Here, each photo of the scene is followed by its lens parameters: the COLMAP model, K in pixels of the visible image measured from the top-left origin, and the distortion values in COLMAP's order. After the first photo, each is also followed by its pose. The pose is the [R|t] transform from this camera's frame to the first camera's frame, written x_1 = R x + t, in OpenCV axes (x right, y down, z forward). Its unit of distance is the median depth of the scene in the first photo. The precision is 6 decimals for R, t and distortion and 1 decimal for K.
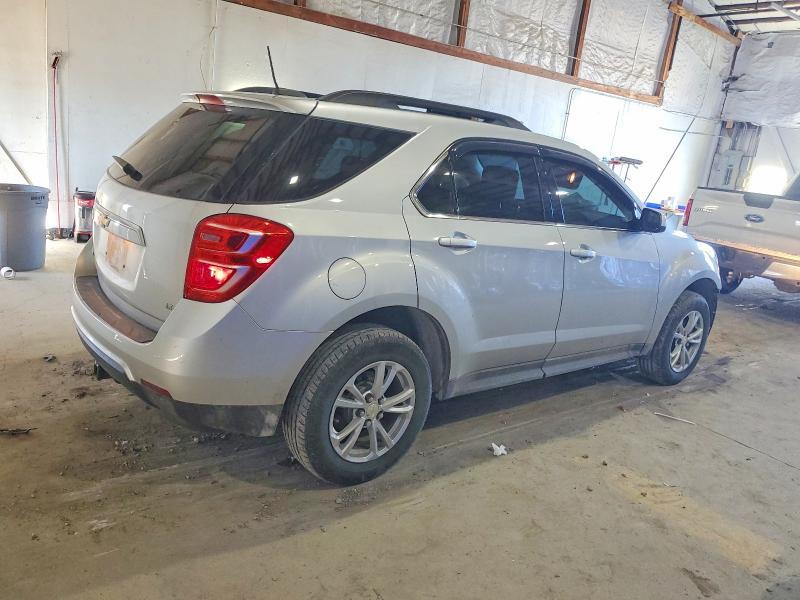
lens RADIAL K [[631.4, 0, 400.0], [0, 631.4, 300.0], [0, 0, 1]] dist [0.004368, 0.004342]
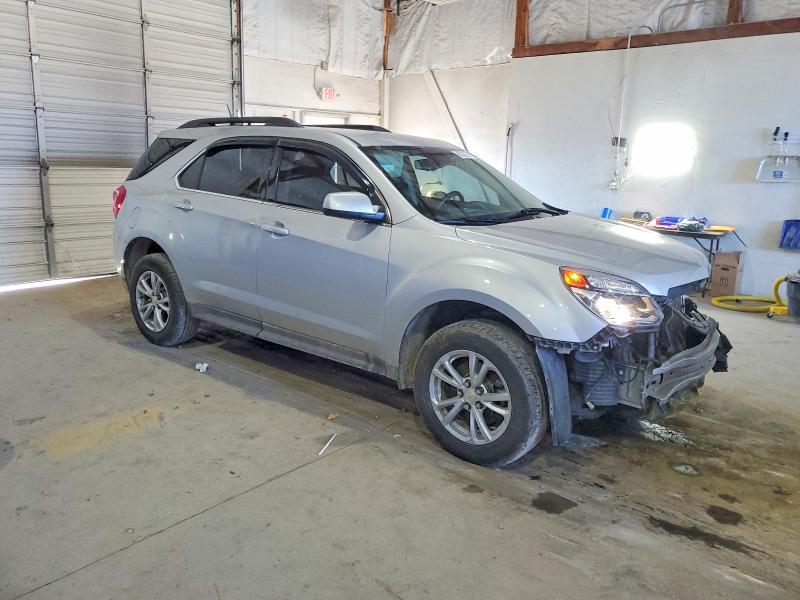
lens RADIAL K [[634.1, 0, 400.0], [0, 634.1, 300.0], [0, 0, 1]] dist [0.028704, -0.001400]
pose [[0.199790, 0.105562, -0.974136, 1.516087], [-0.247162, 0.967460, 0.054147, -0.072964], [0.948153, 0.229951, 0.219380, 1.067046]]
